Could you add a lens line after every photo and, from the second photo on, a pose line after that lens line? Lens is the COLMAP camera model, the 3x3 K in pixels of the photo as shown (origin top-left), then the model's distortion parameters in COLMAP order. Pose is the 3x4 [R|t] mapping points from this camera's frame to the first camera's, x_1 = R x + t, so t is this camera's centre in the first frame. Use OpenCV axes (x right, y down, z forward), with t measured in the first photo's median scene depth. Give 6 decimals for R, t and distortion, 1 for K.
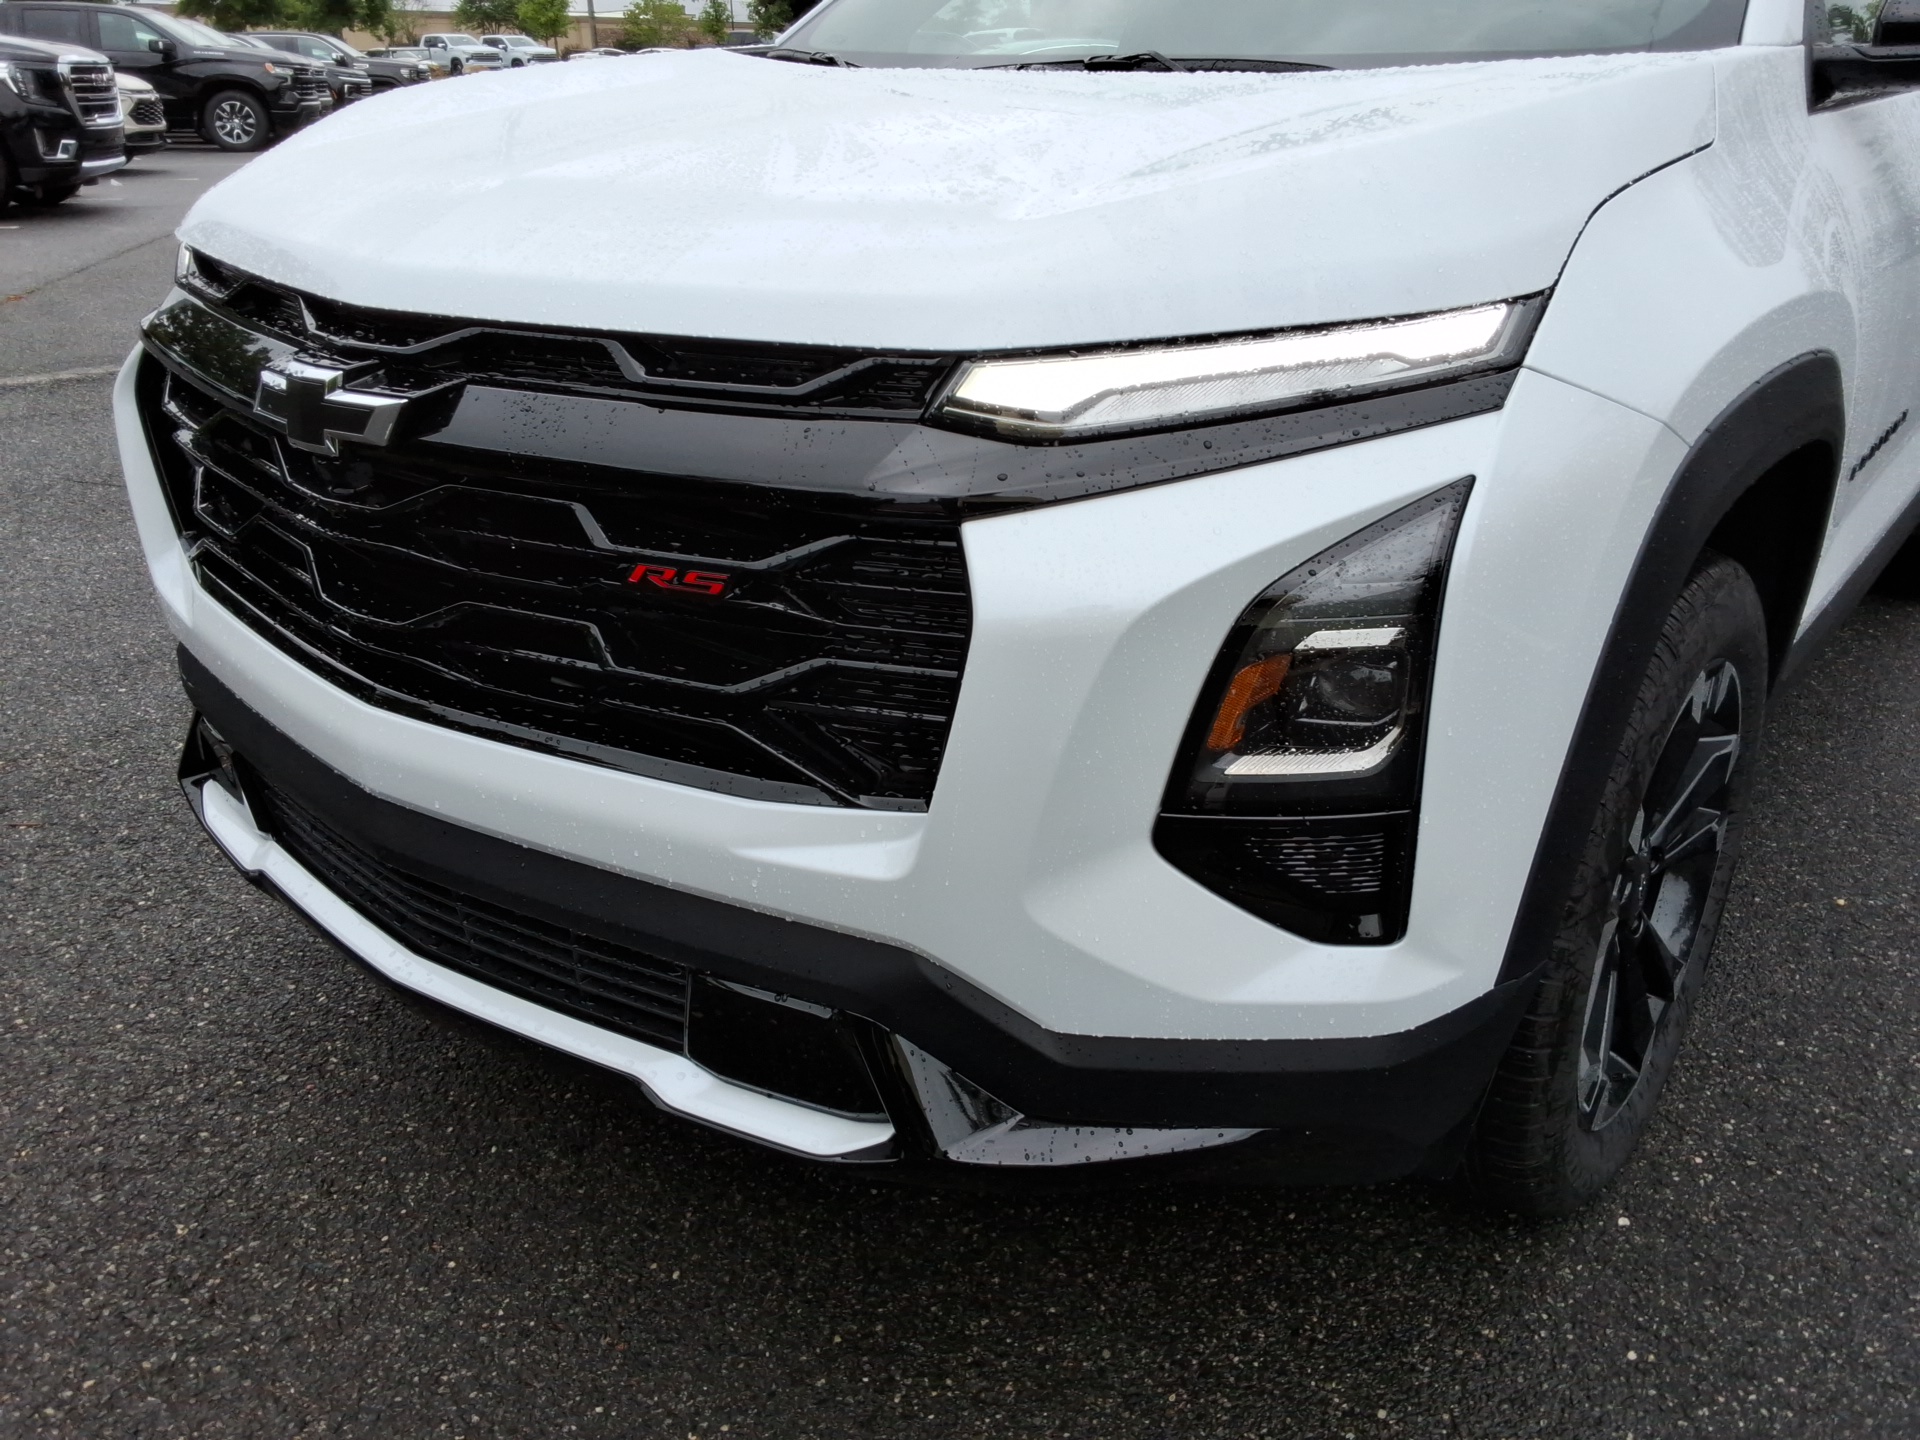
lens RADIAL K [[1529.1, 0, 966.8], [0, 1529.1, 720.2], [0, 0, 1]] dist [0.098338, -0.142354]
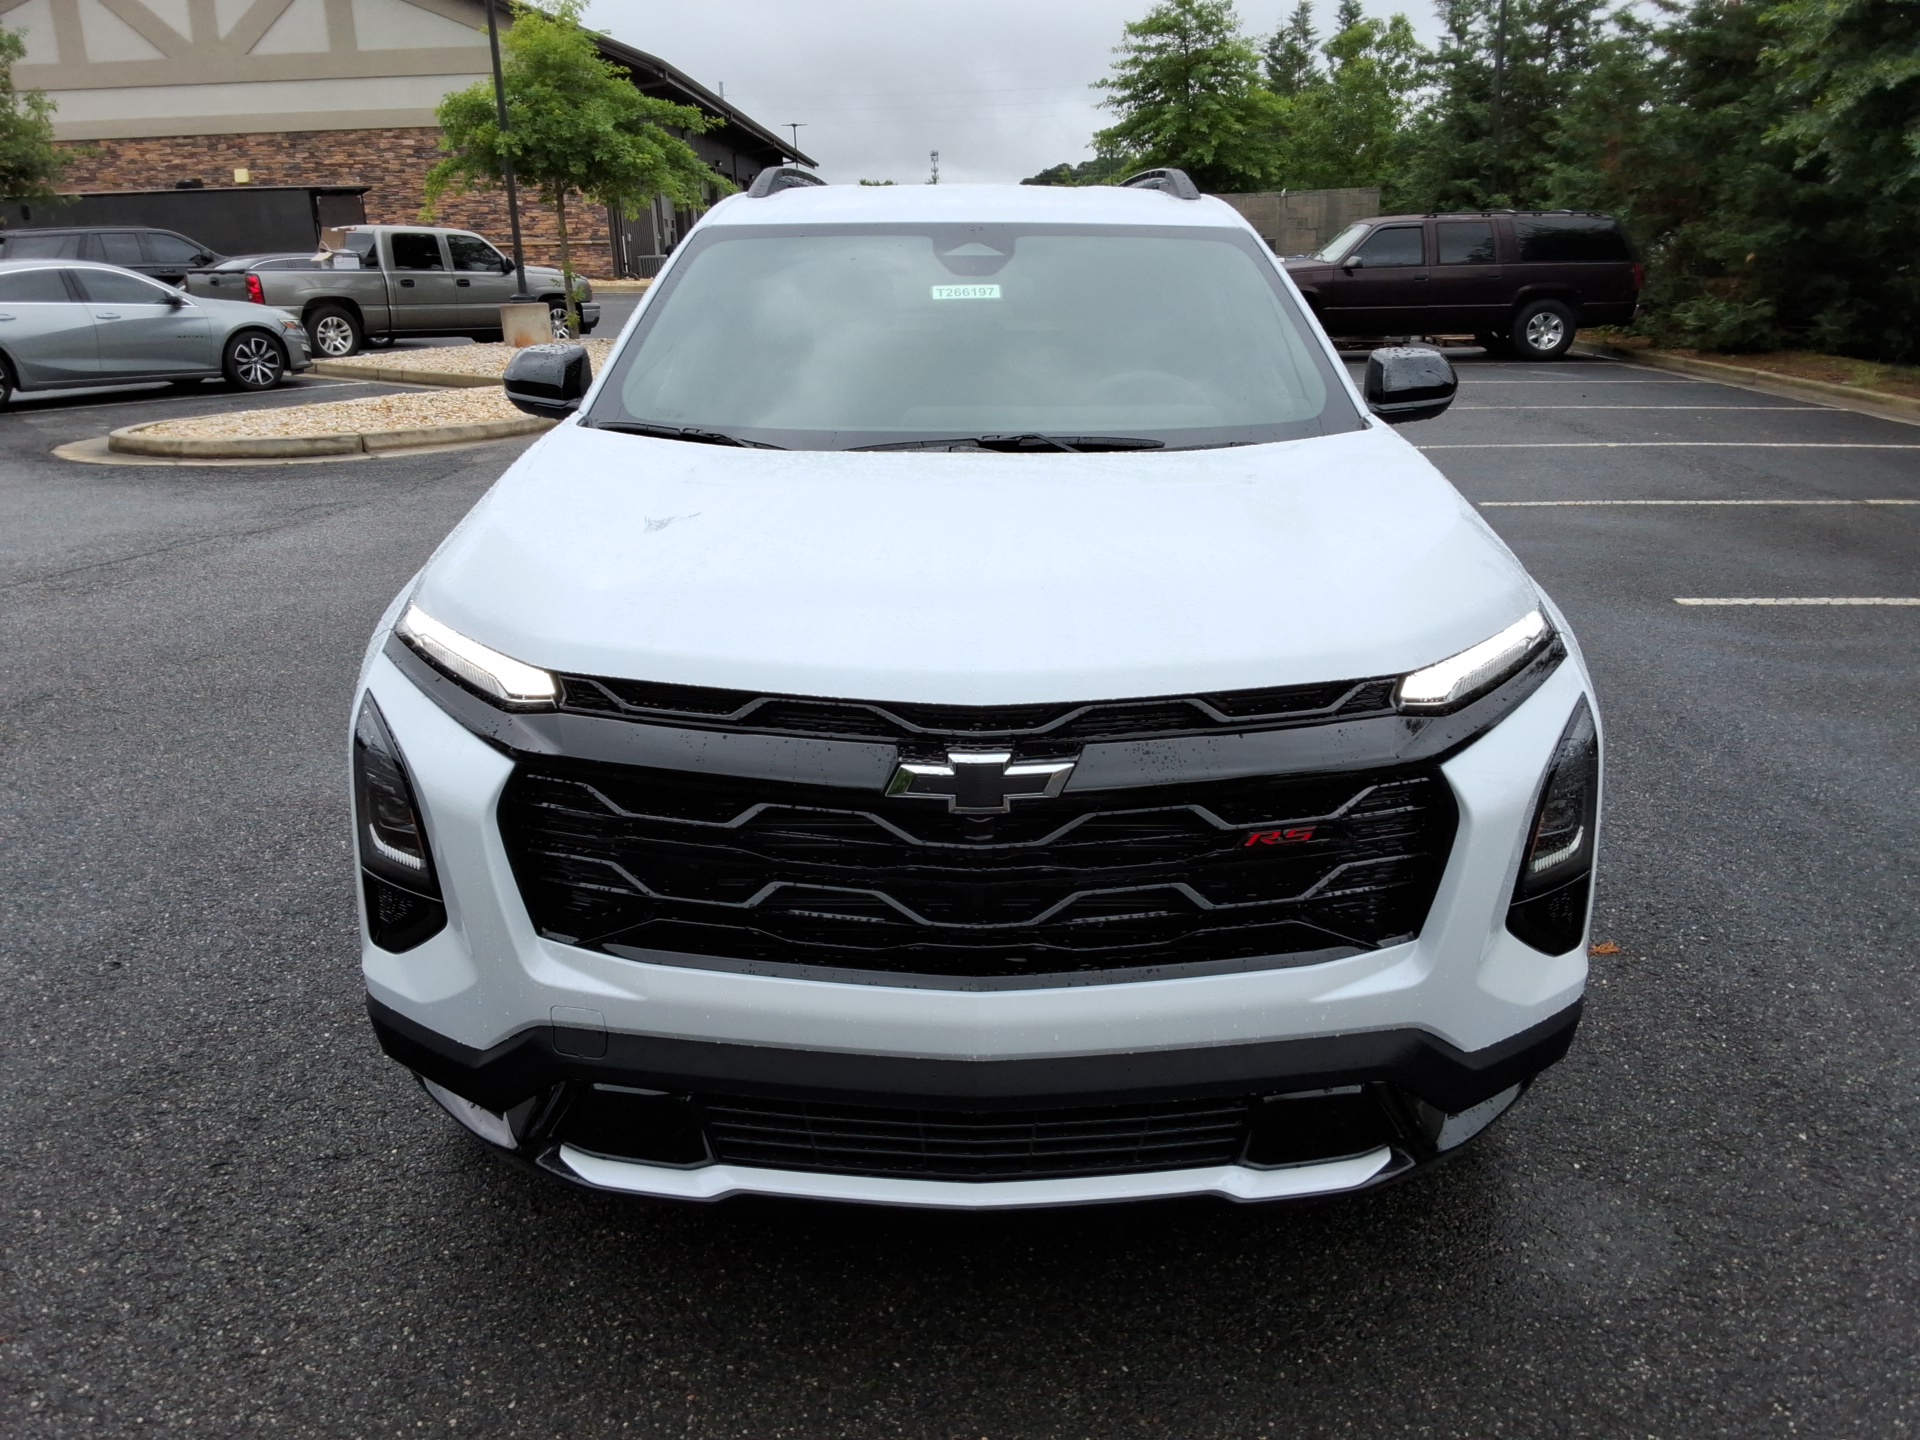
lens RADIAL K [[1529.1, 0, 975.6], [0, 1529.1, 719.0], [0, 0, 1]] dist [0.098338, -0.142354]
pose [[0.791279, -0.181878, 0.583779, -1.286559], [0.244671, 0.969151, -0.029694, -0.229916], [-0.560370, 0.166330, 0.811369, -0.126823]]
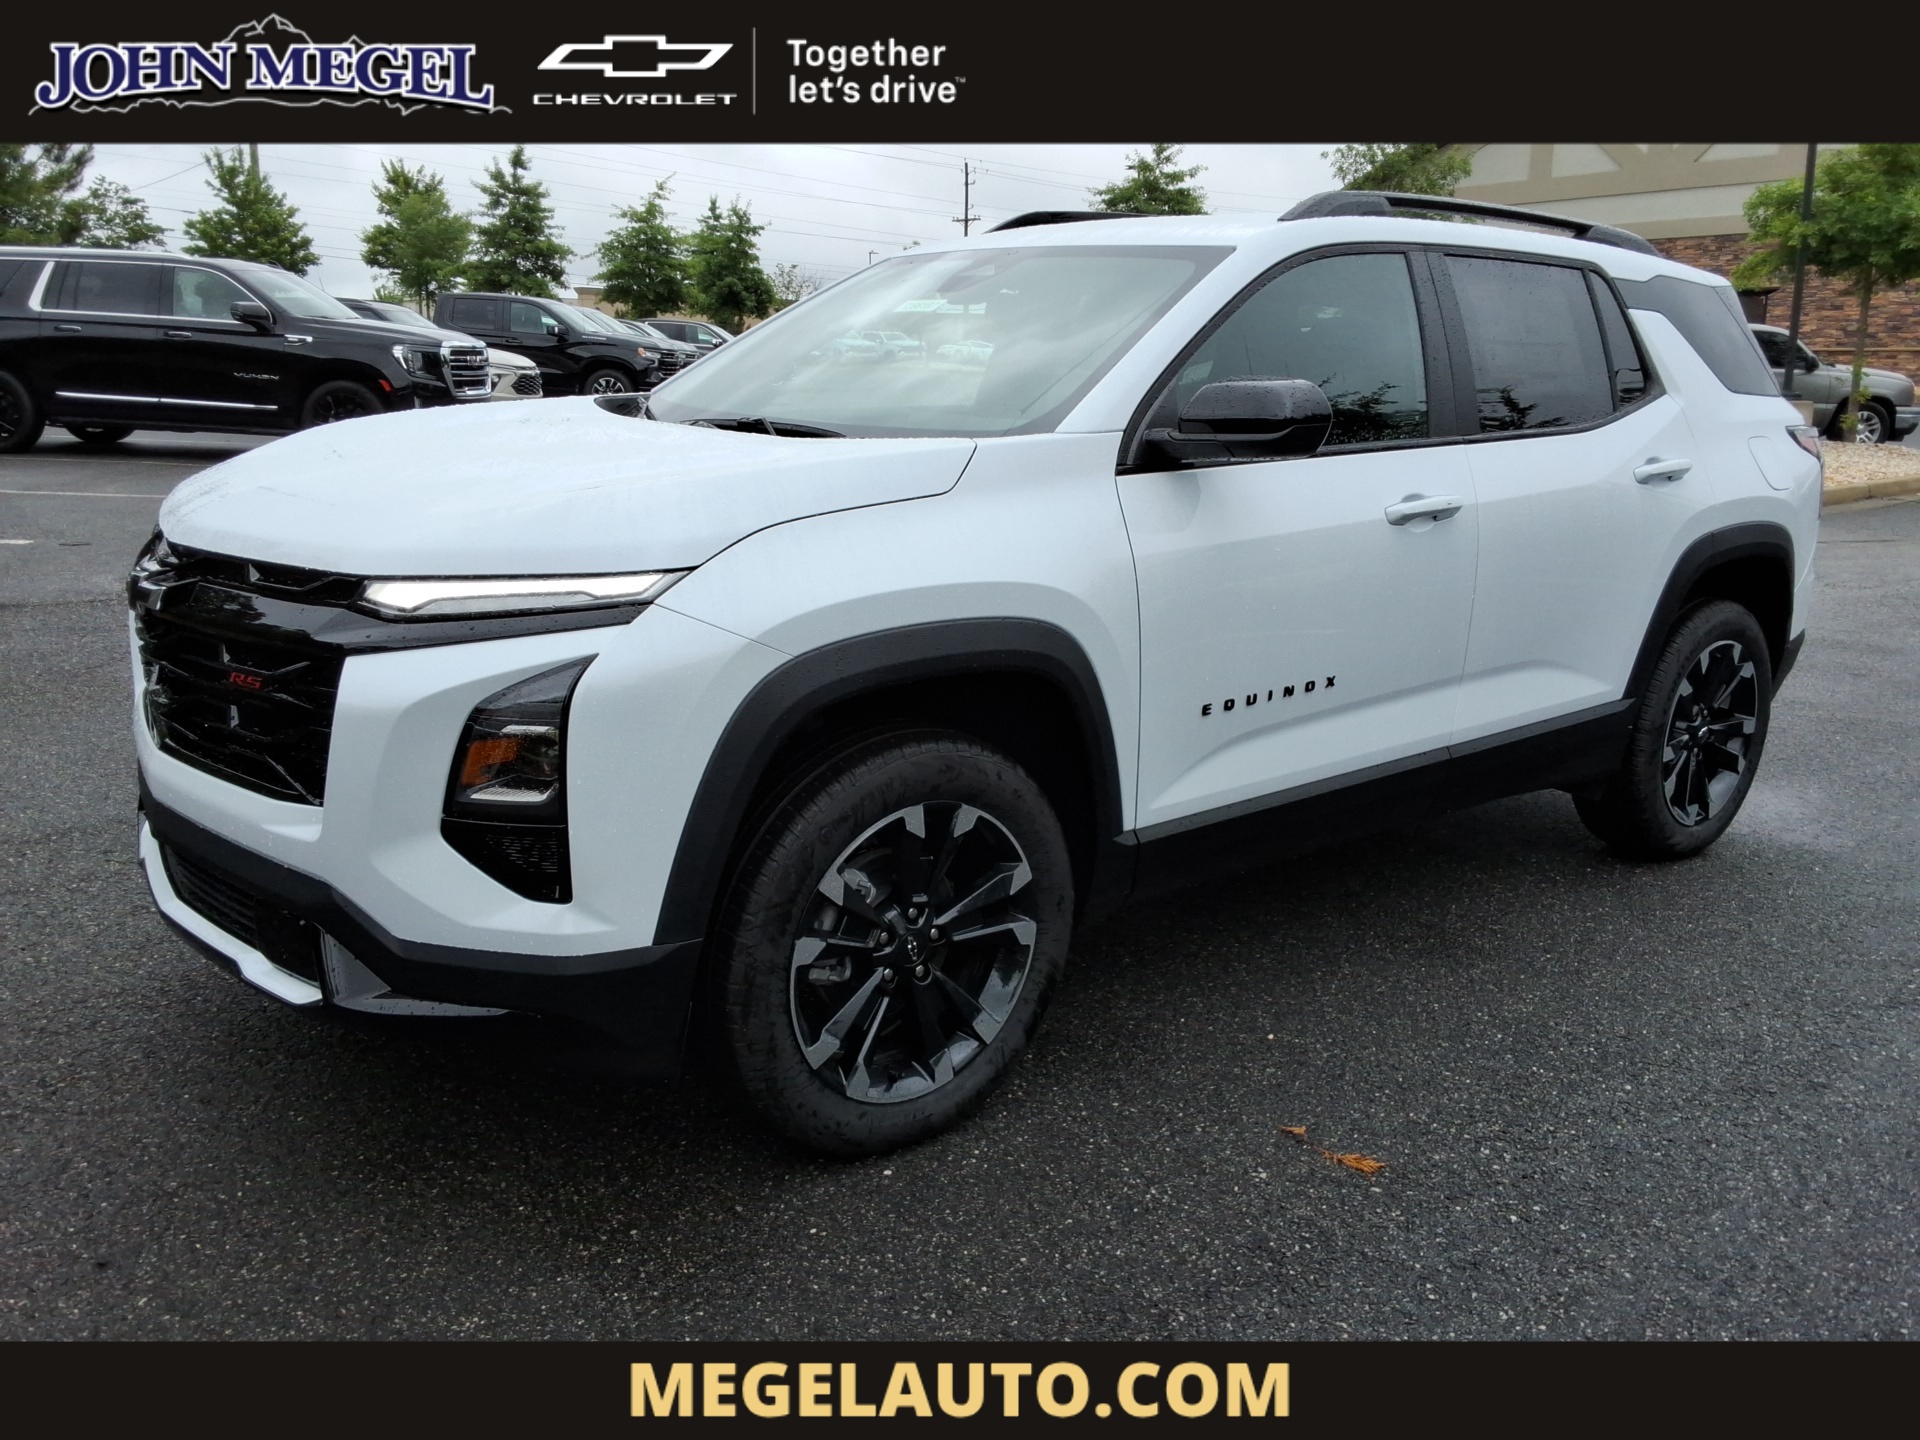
lens RADIAL K [[1529.1, 0, 960.9], [0, 1529.1, 715.6], [0, 0, 1]] dist [0.098338, -0.142354]
pose [[0.974382, 0.074809, -0.212094, 1.090512], [-0.109108, 0.981882, -0.154932, 0.155477], [0.196661, 0.174104, 0.964890, -0.710124]]
